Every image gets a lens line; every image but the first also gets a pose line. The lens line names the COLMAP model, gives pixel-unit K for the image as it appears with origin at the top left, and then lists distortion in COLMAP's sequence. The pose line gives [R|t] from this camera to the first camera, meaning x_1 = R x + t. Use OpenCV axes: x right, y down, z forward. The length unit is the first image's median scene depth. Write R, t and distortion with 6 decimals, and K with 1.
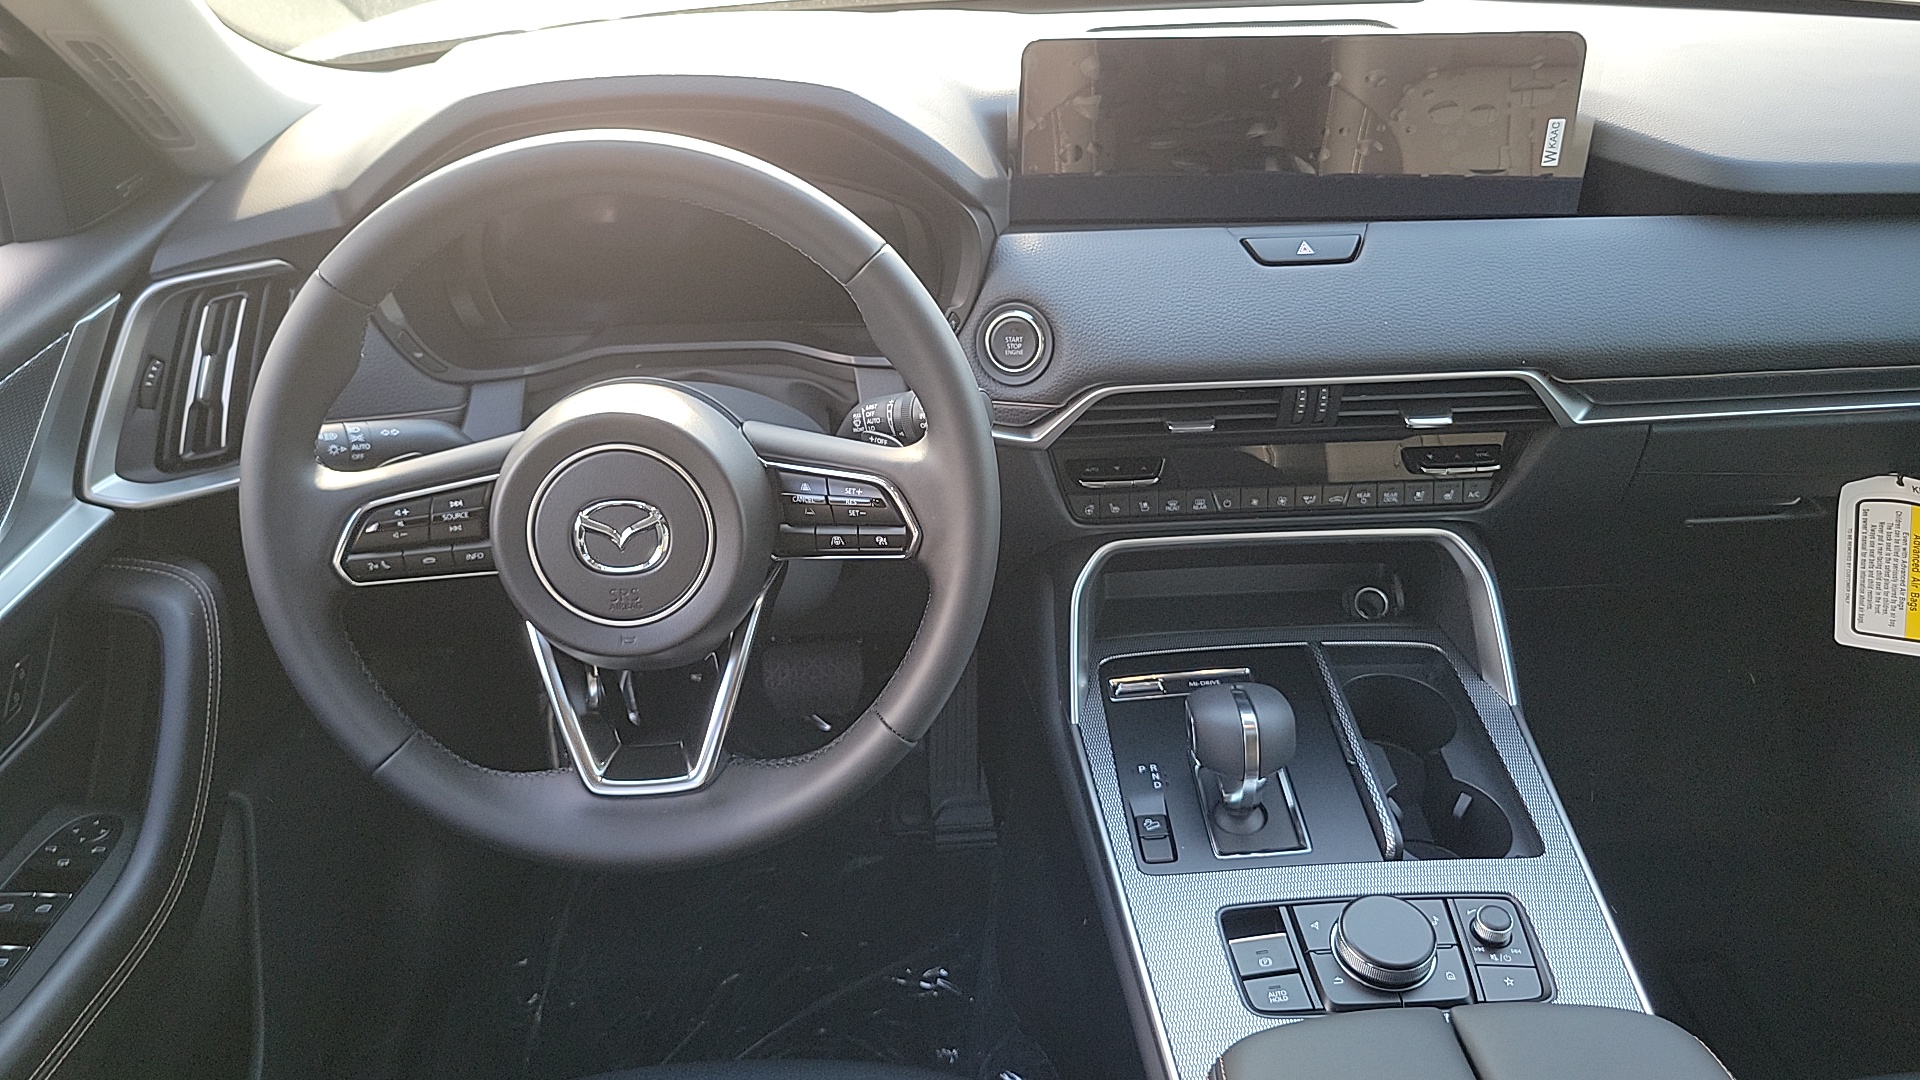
lens RADIAL K [[1461.4, 0, 966.4], [0, 1461.4, 525.1], [0, 0, 1]] dist [0.027918, -0.011386]
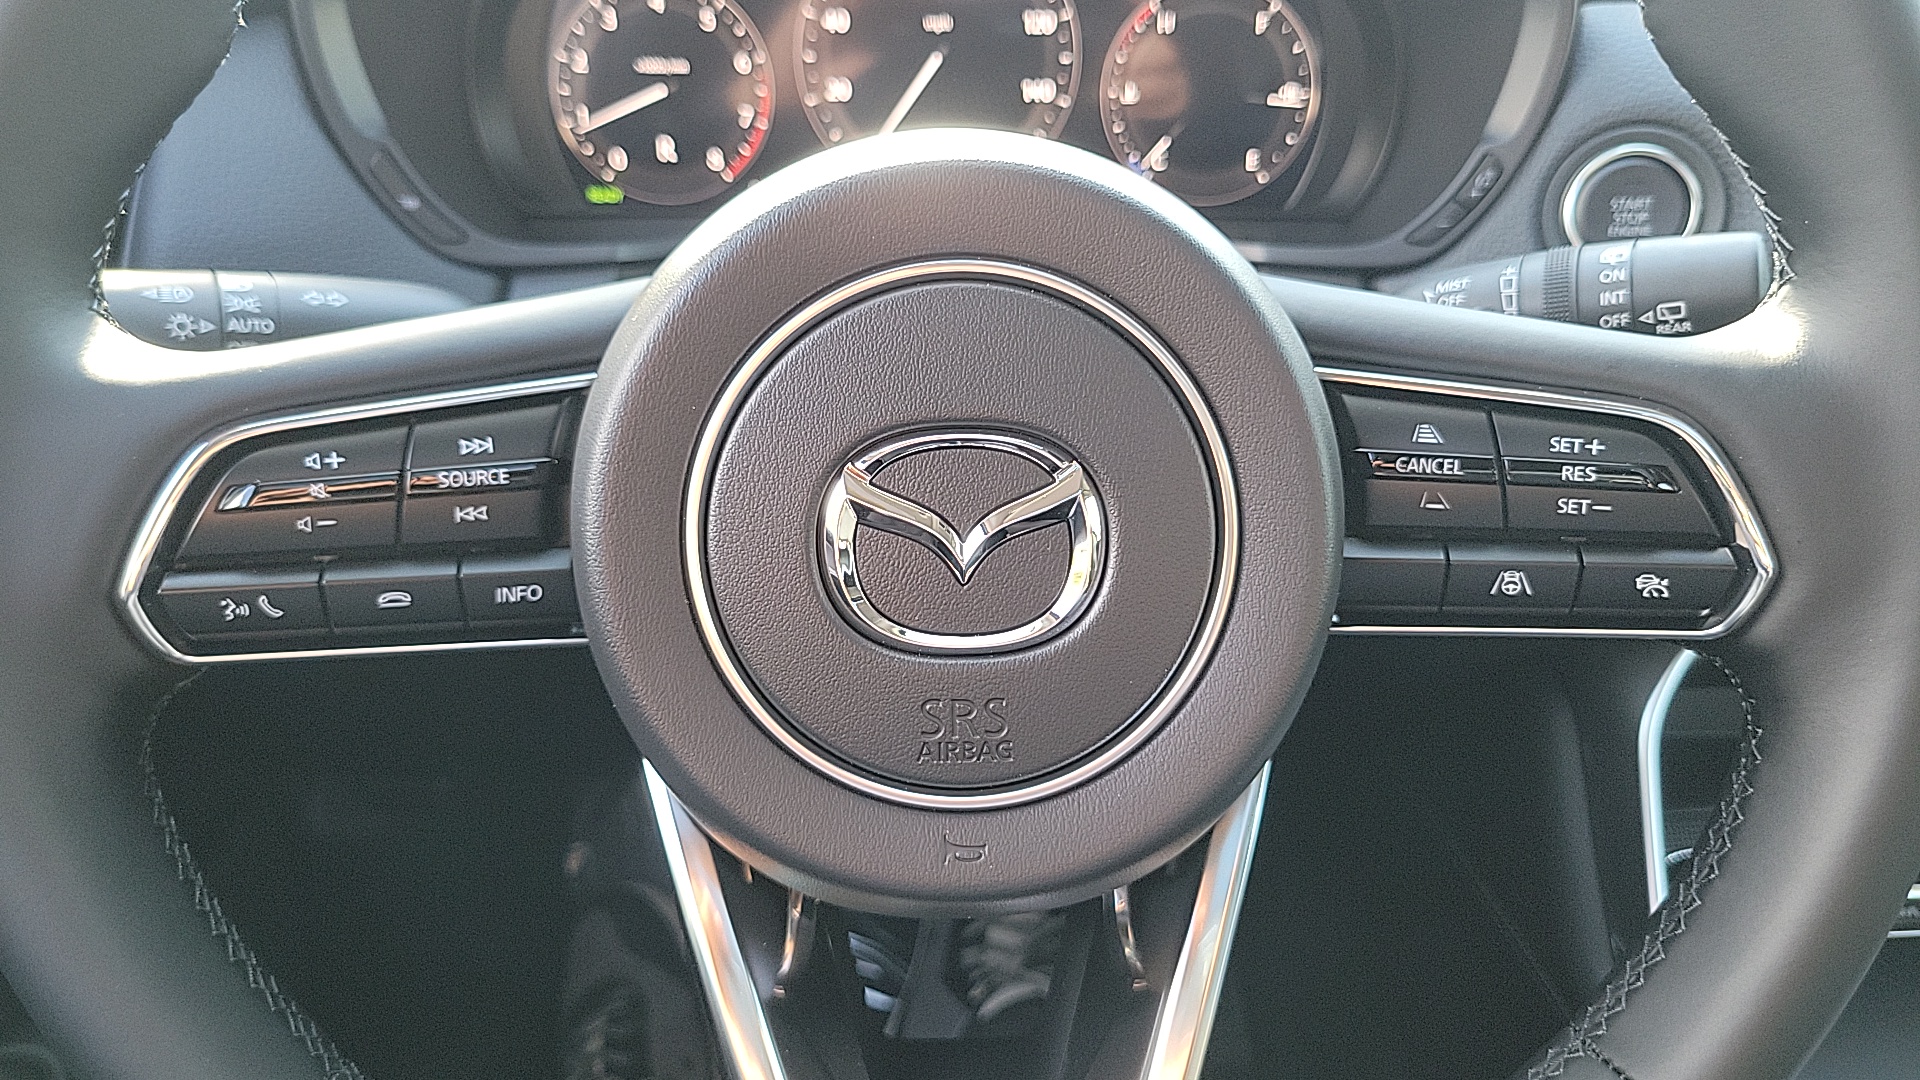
lens RADIAL K [[1461.4, 0, 952.6], [0, 1461.4, 547.3], [0, 0, 1]] dist [0.027918, -0.011386]
pose [[0.999362, 0.032030, -0.015790, -0.182597], [-0.032824, 0.998059, -0.052926, 0.021157], [0.014064, 0.053410, 0.998474, 0.523120]]
